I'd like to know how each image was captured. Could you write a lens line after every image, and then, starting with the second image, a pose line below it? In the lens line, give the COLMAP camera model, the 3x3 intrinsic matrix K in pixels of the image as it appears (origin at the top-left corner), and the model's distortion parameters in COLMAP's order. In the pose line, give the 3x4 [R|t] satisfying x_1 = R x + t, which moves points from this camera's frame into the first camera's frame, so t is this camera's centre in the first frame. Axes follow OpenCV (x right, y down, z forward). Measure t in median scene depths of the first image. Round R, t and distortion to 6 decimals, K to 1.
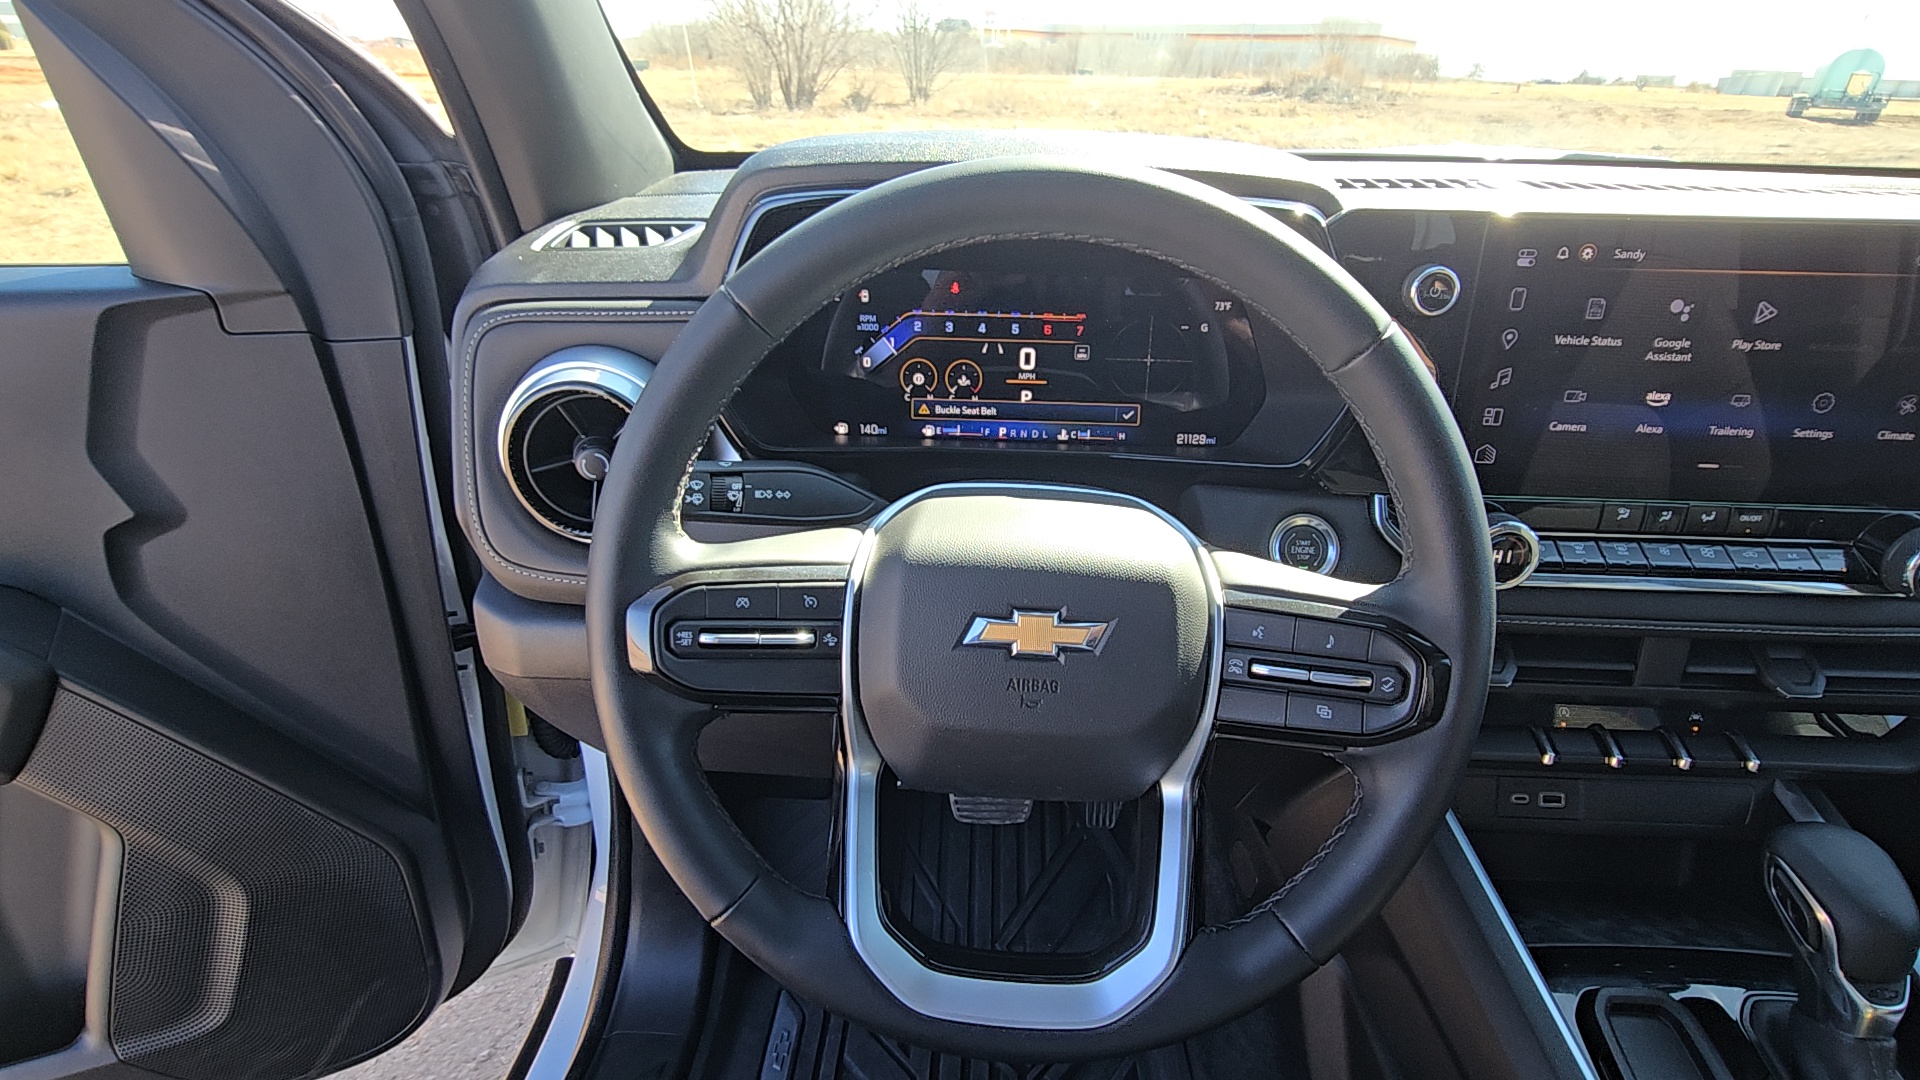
lens RADIAL K [[986.6, 0, 968.2], [0, 986.6, 545.0], [0, 0, 1]] dist [-0.001104, -0.000430]
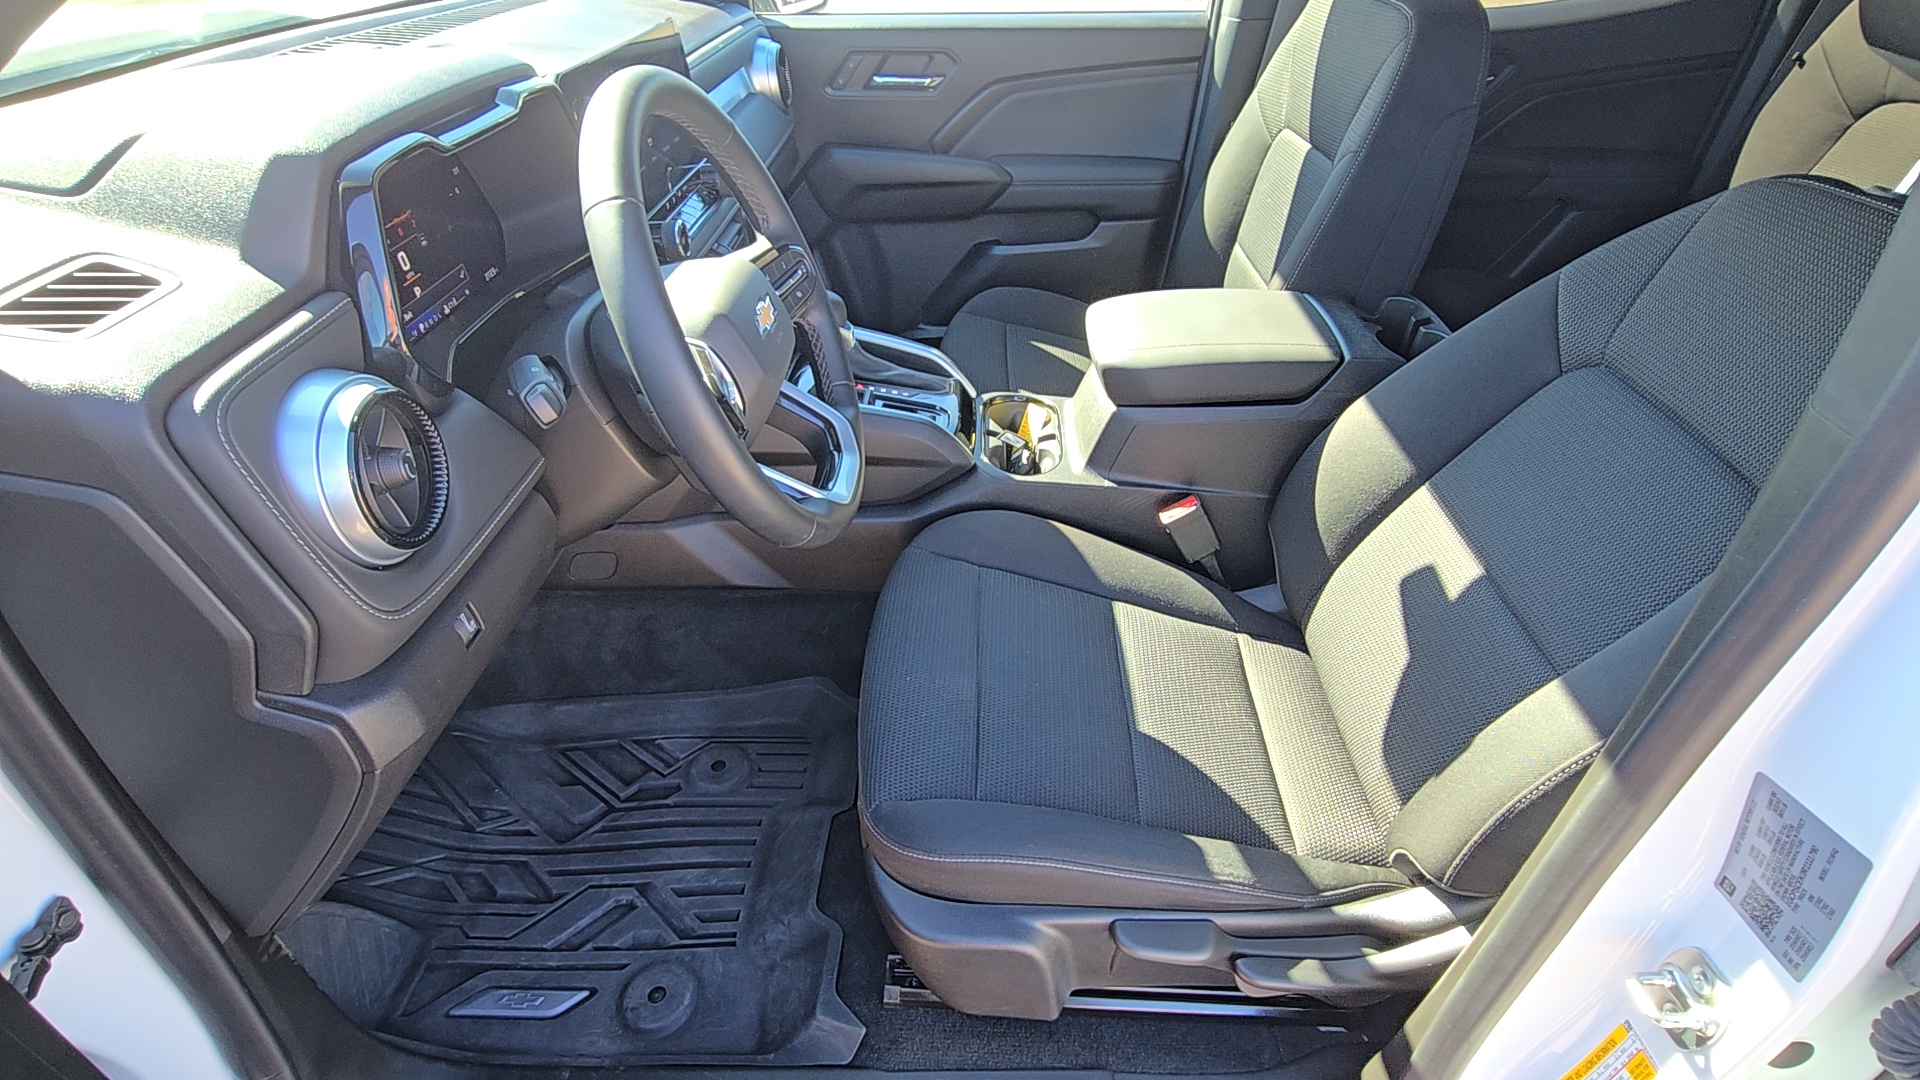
lens RADIAL K [[976.1, 0, 967.1], [0, 976.1, 547.0], [0, 0, 1]] dist [0.001666, 0.000431]
pose [[-0.020780, -0.587851, 0.808702, -1.129124], [0.433398, 0.723629, 0.537147, -0.281279], [-0.900963, 0.361652, 0.239736, 0.227925]]
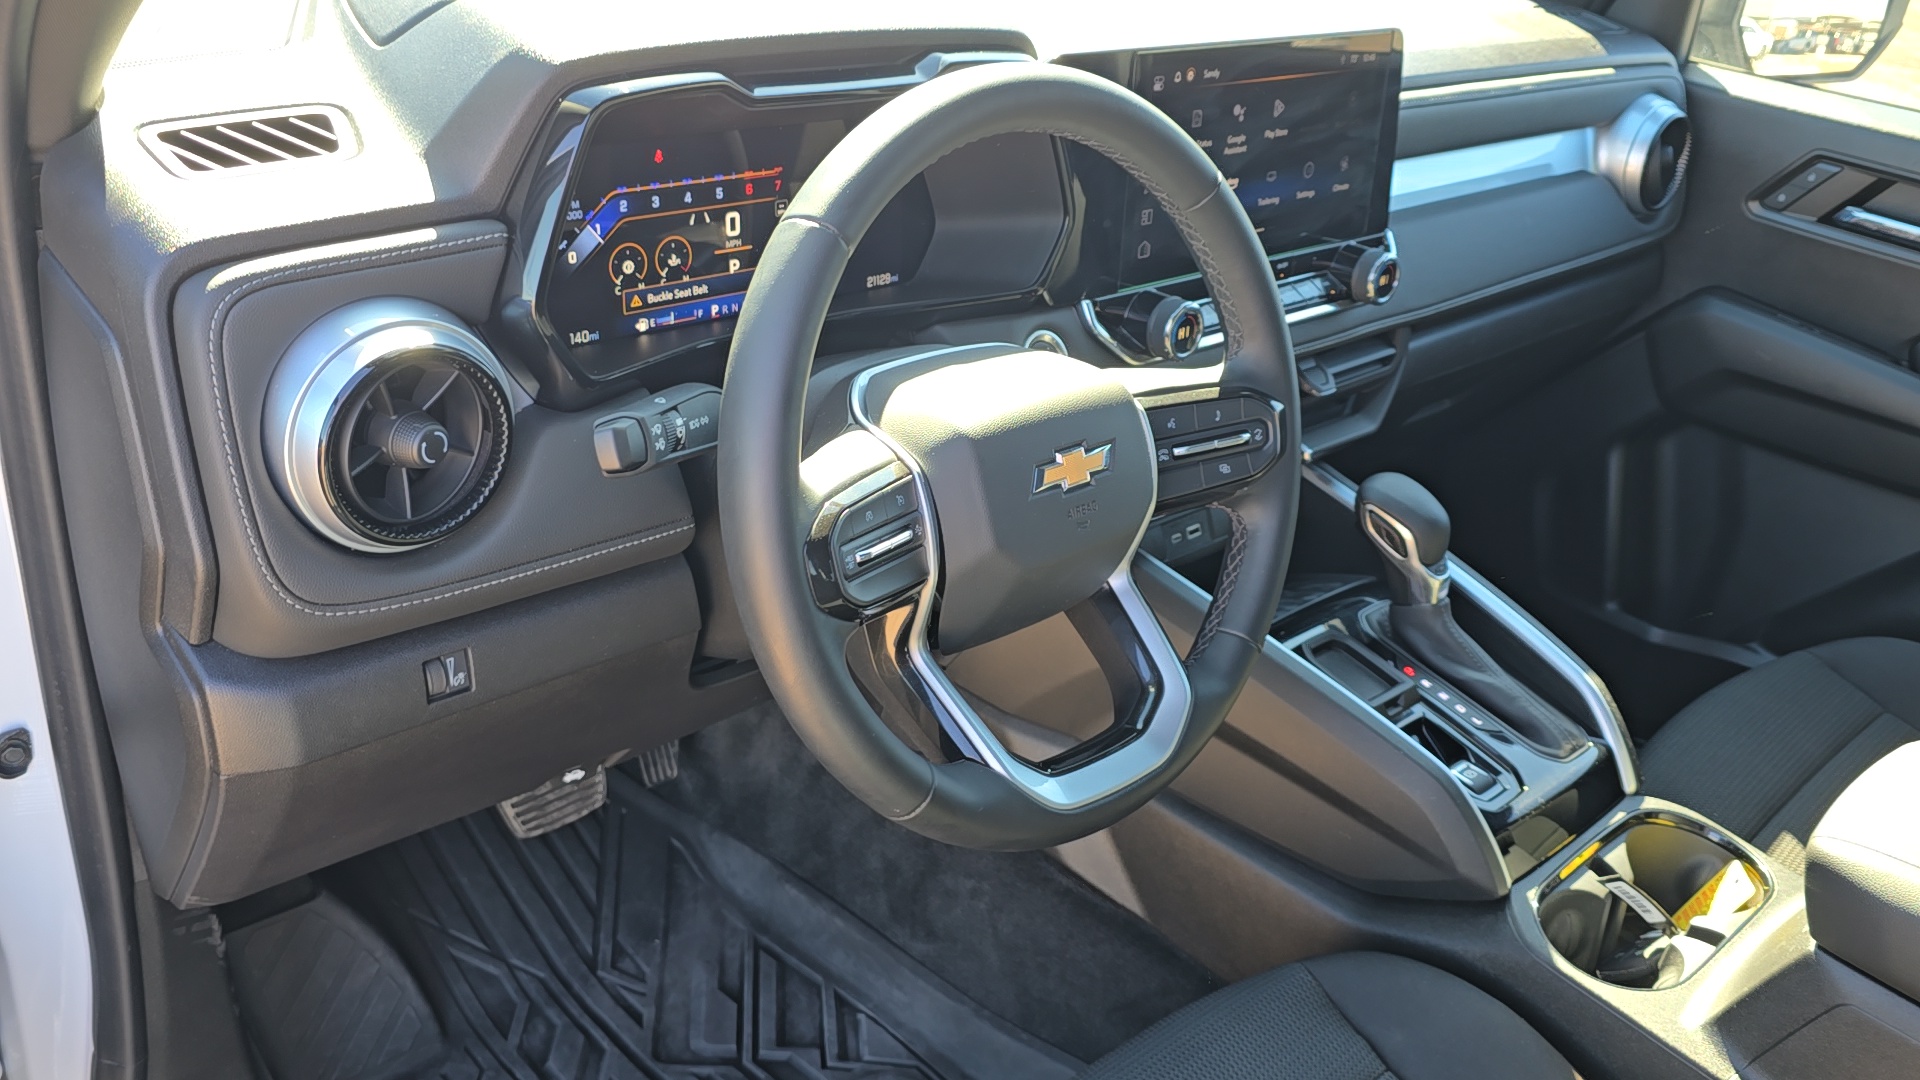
lens RADIAL K [[1626.9, 0, 998.6], [0, 1626.9, 544.3], [0, 0, 1]] dist [-0.008306, 0.002295]
pose [[0.686545, -0.284624, 0.669063, -0.852578], [0.219700, 0.958390, 0.182264, -0.127806], [-0.693100, 0.021860, 0.720510, -0.224944]]
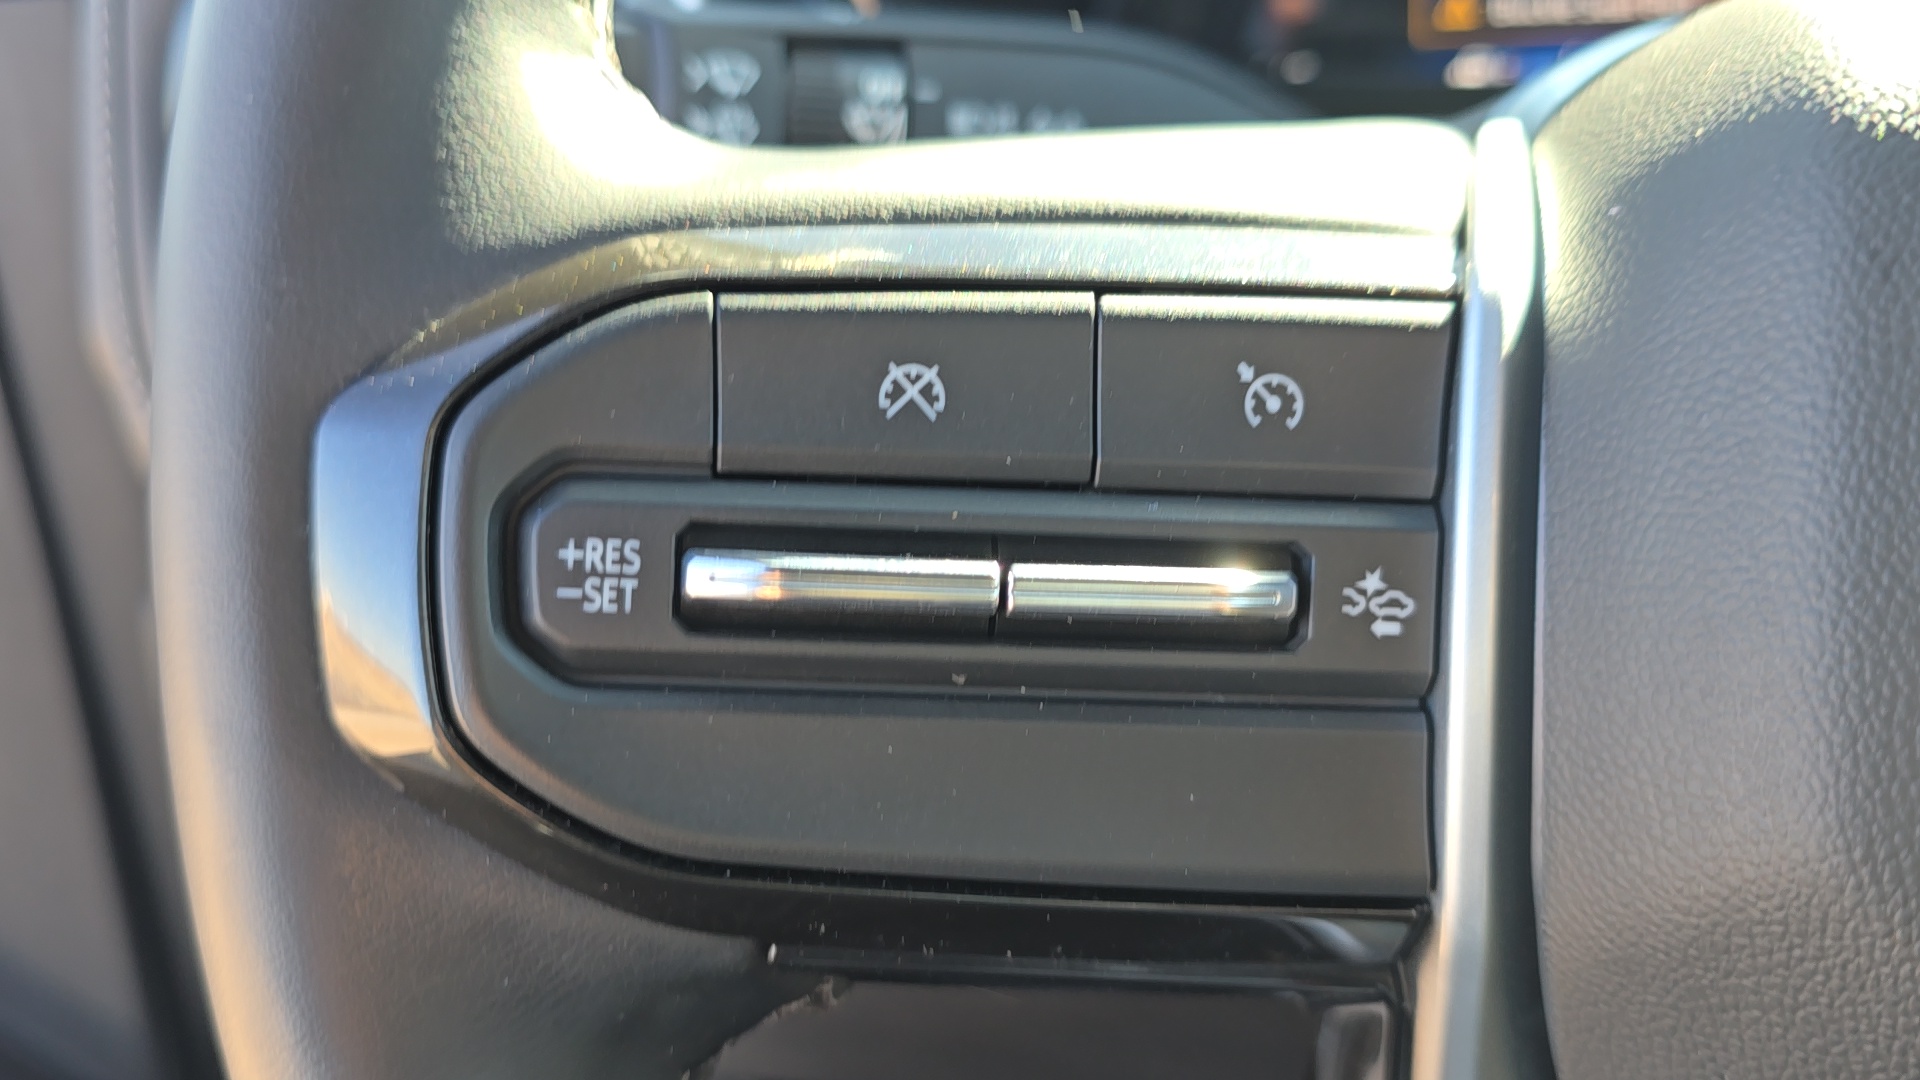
lens RADIAL K [[1591.6, 0, 964.9], [0, 1591.6, 546.6], [0, 0, 1]] dist [-0.003256, -0.004586]
pose [[0.984816, -0.010687, -0.173271, -0.110579], [-0.001155, 0.997678, -0.068097, 0.070574], [0.173597, 0.067263, 0.982517, 0.468744]]
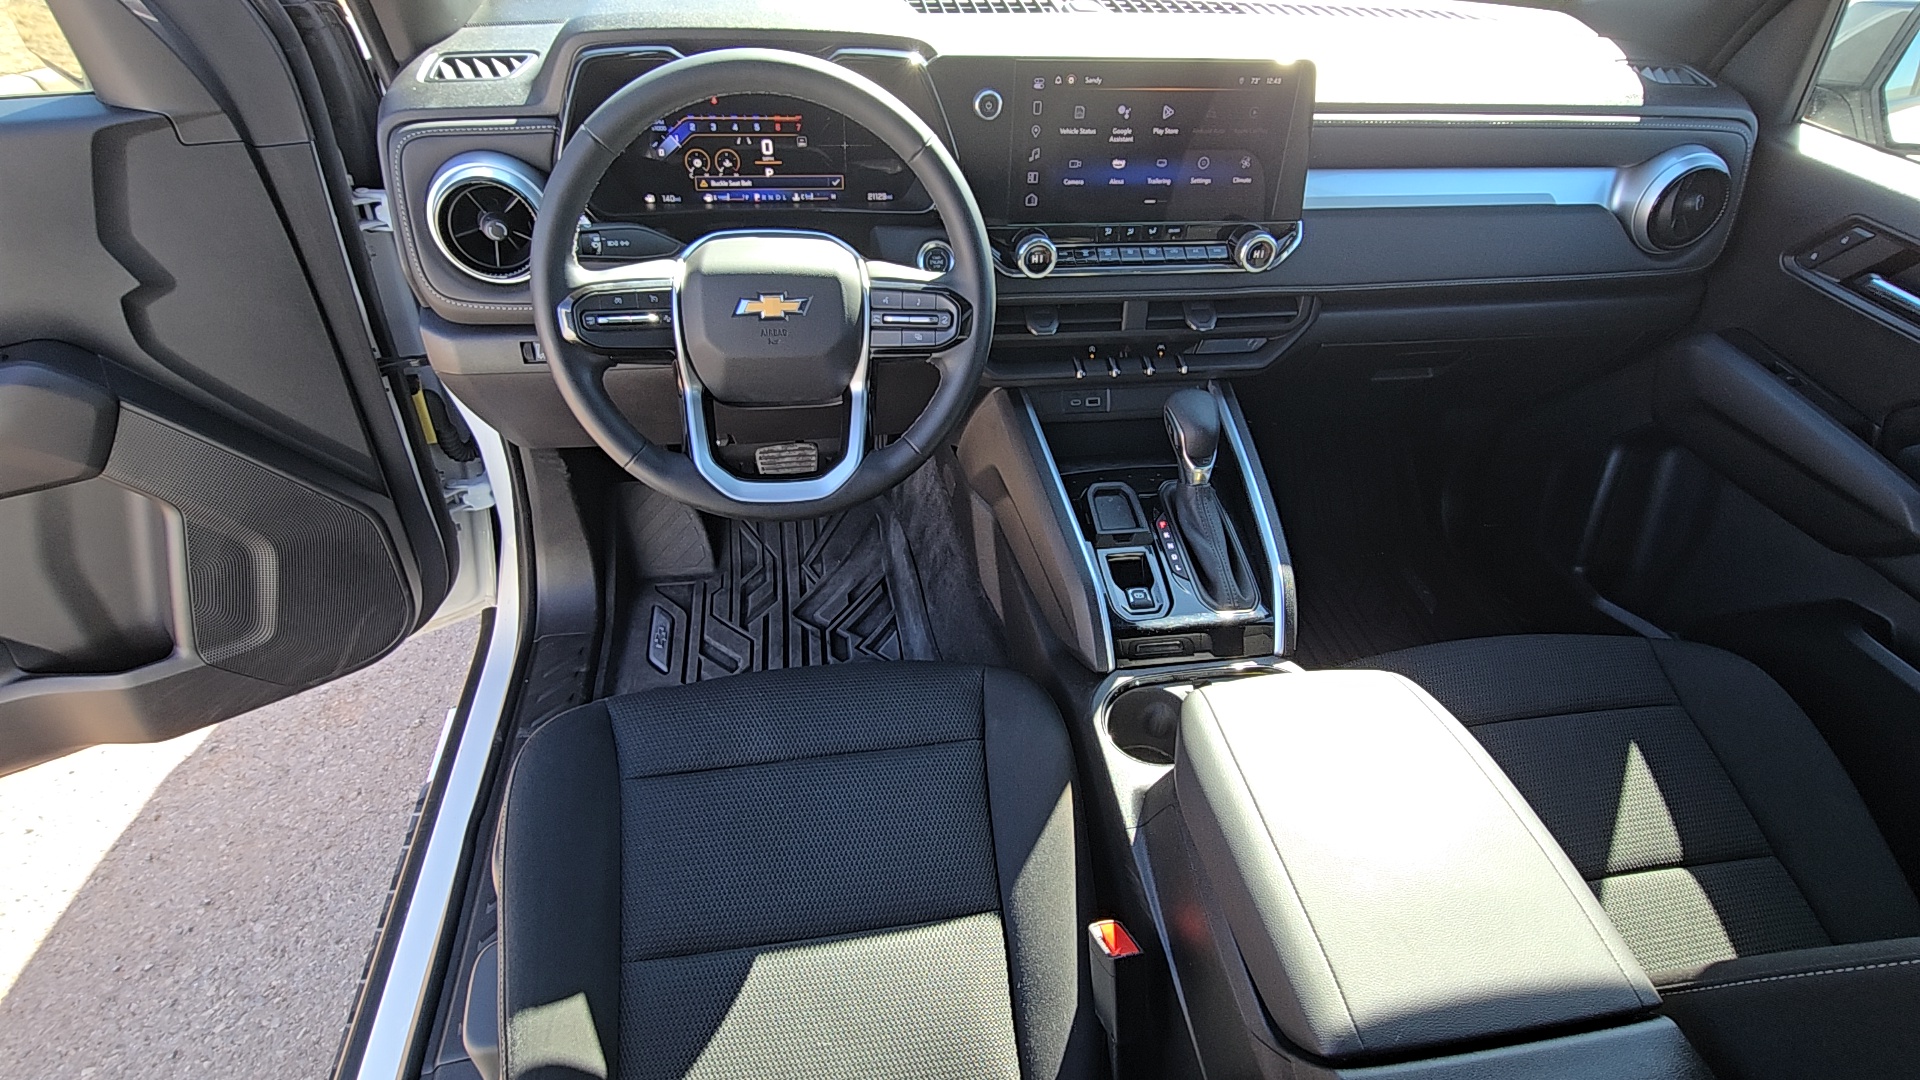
lens RADIAL K [[976.1, 0, 967.1], [0, 976.1, 547.0], [0, 0, 1]] dist [0.001666, 0.000431]
pose [[0.980346, -0.102906, 0.168319, 0.045385], [0.058765, 0.966772, 0.248795, 0.058511], [-0.188329, -0.234014, 0.953818, -0.693791]]
